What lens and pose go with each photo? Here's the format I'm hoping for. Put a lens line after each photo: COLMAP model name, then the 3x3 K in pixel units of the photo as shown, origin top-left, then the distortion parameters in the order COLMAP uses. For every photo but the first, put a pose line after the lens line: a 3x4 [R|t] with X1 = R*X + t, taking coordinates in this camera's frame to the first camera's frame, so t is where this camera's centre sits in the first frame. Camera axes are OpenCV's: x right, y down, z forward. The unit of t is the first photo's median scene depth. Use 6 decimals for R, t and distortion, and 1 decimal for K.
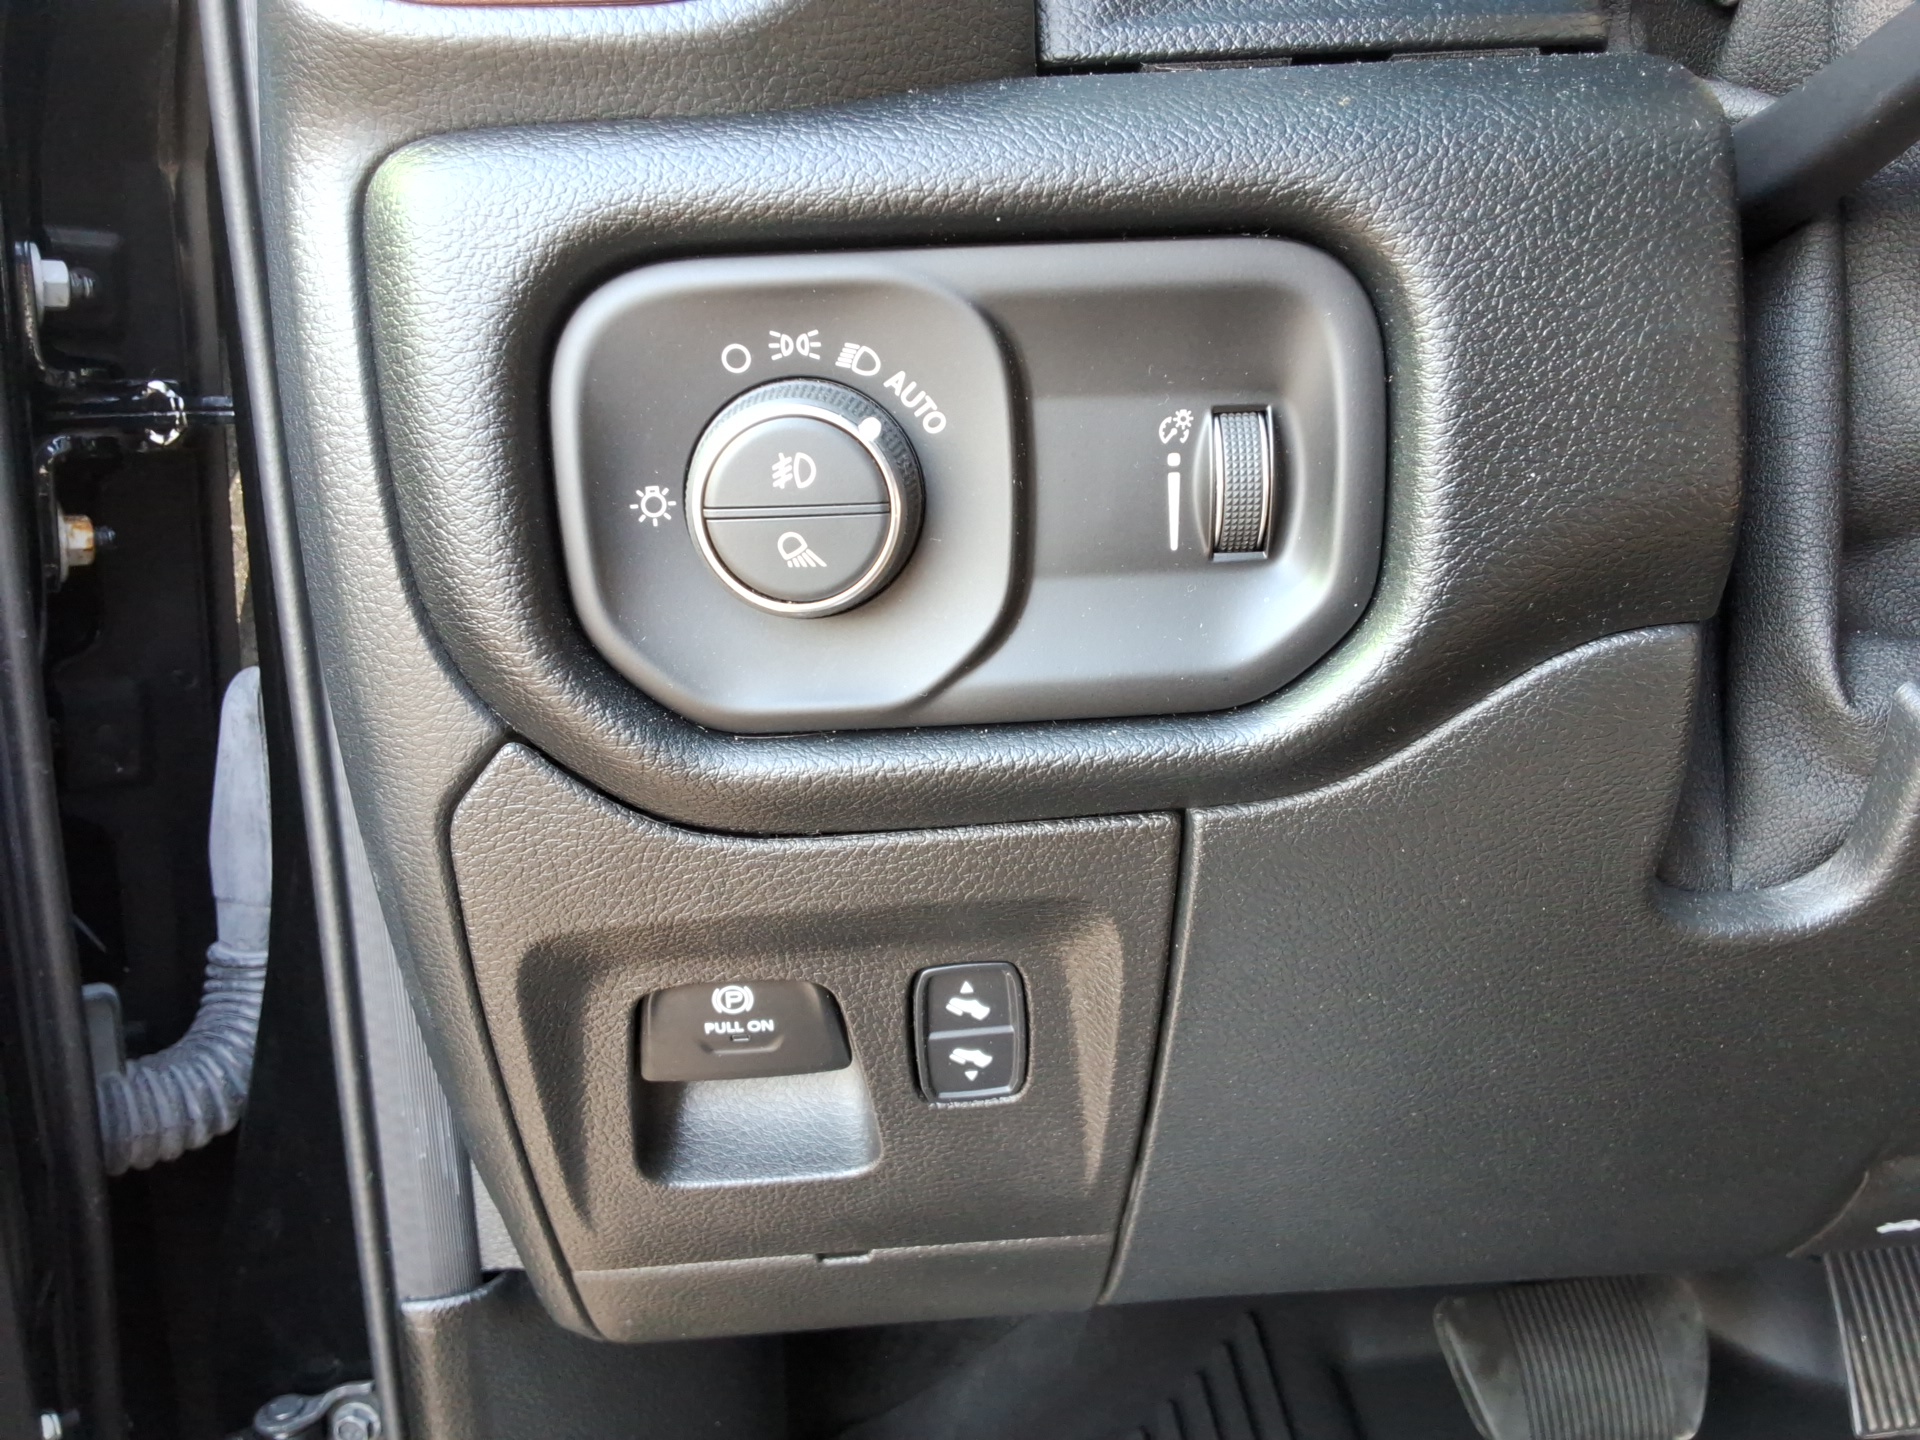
lens RADIAL K [[1540.2, 0, 962.5], [0, 1540.2, 719.2], [0, 0, 1]] dist [0.112522, -0.177782]
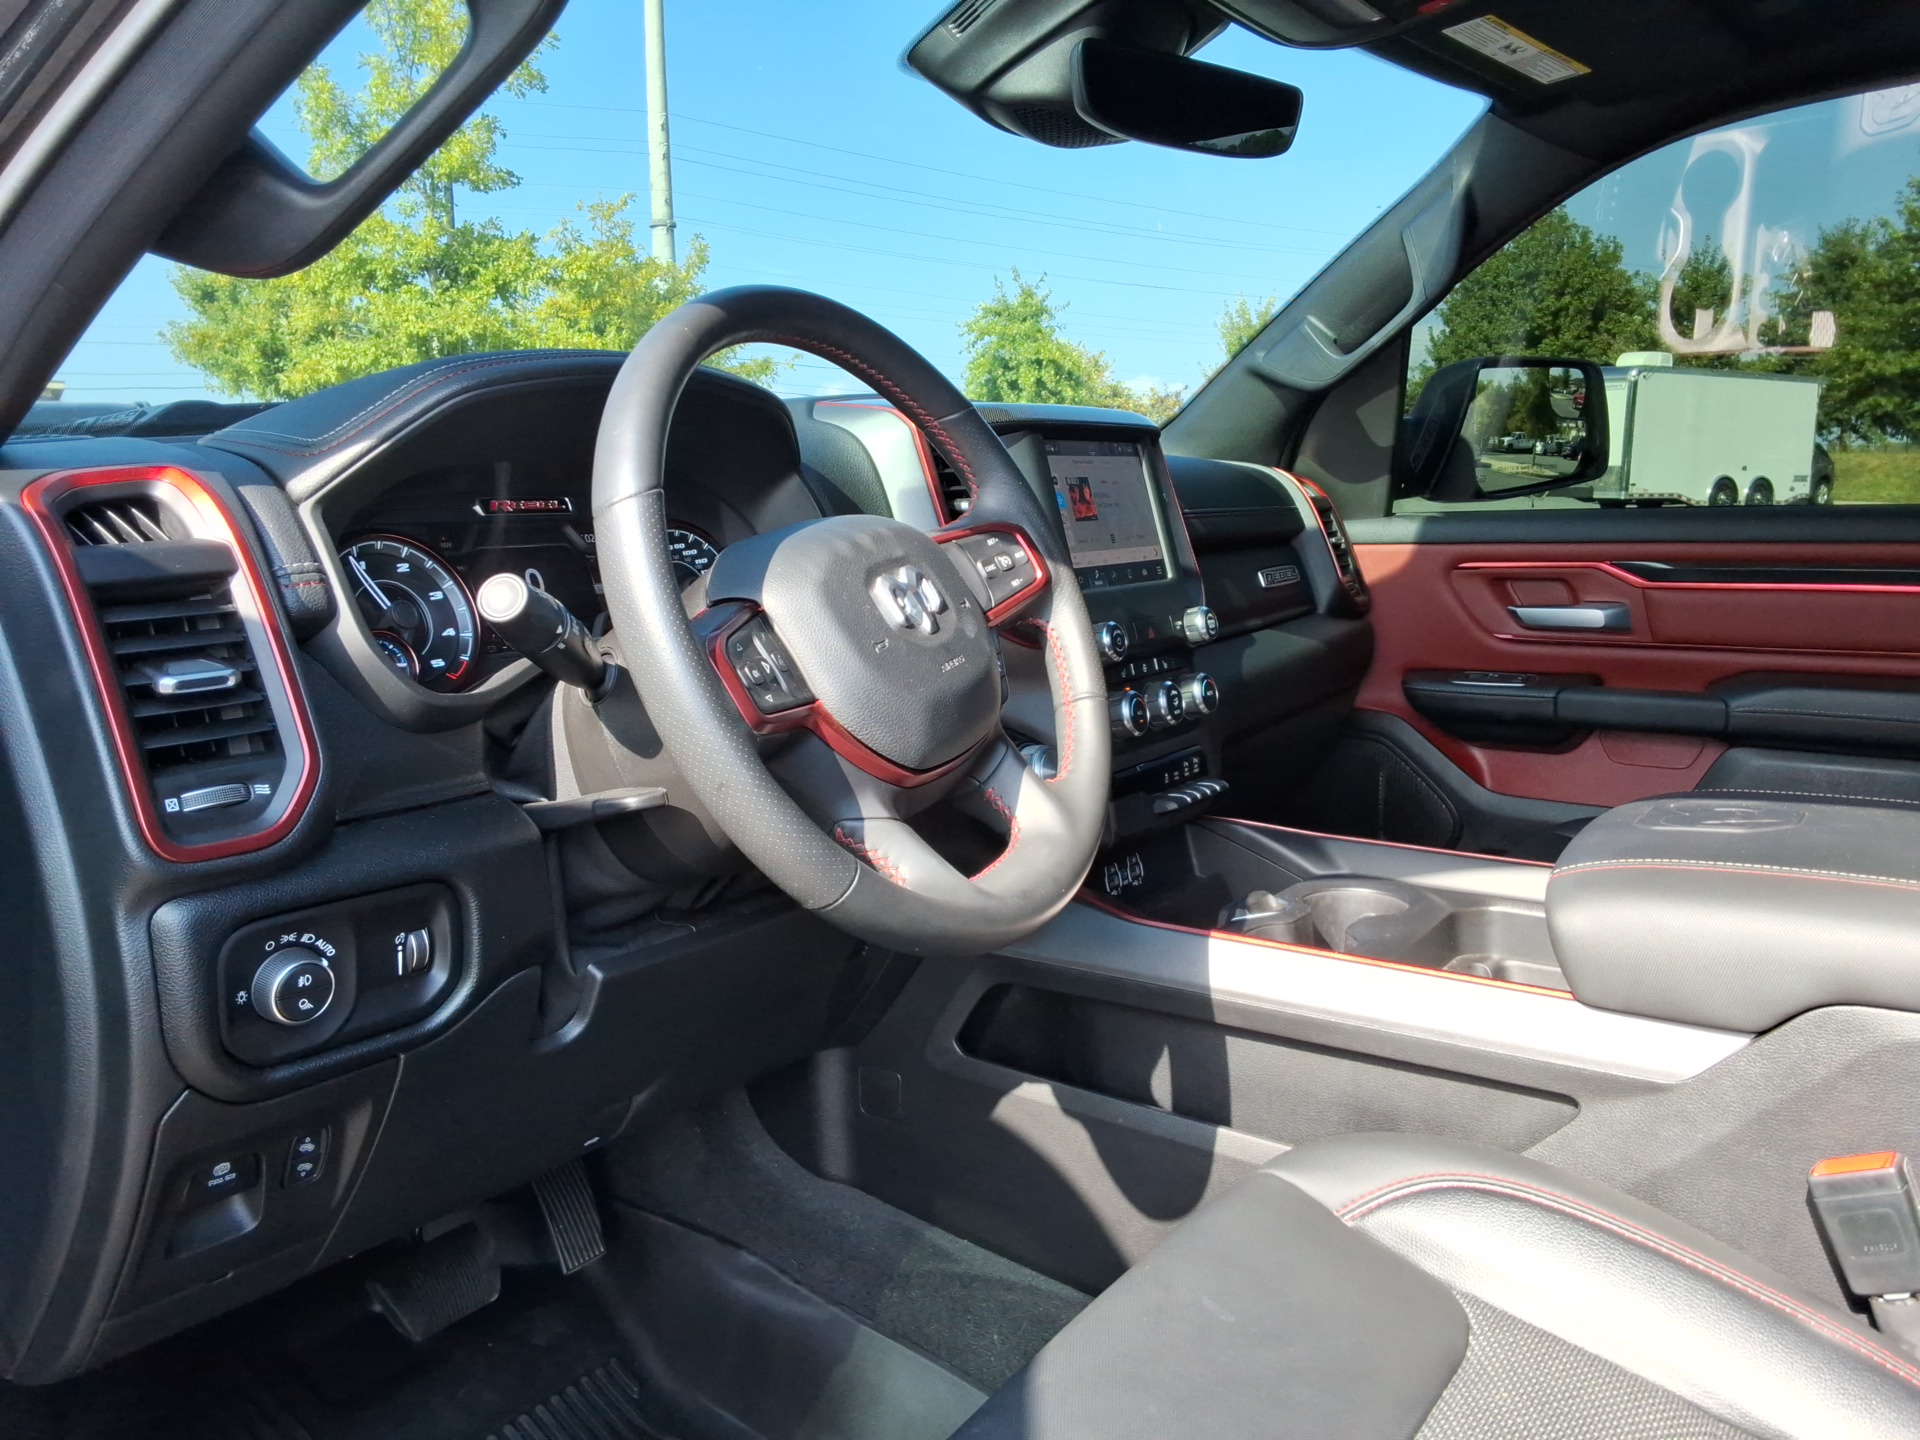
lens RADIAL K [[1540.2, 0, 982.3], [0, 1540.2, 712.1], [0, 0, 1]] dist [0.112522, -0.177782]
pose [[0.631629, -0.074800, 0.771654, -1.595502], [0.129423, 0.991541, -0.009824, -0.470697], [-0.764392, 0.106075, 0.635966, -2.093463]]
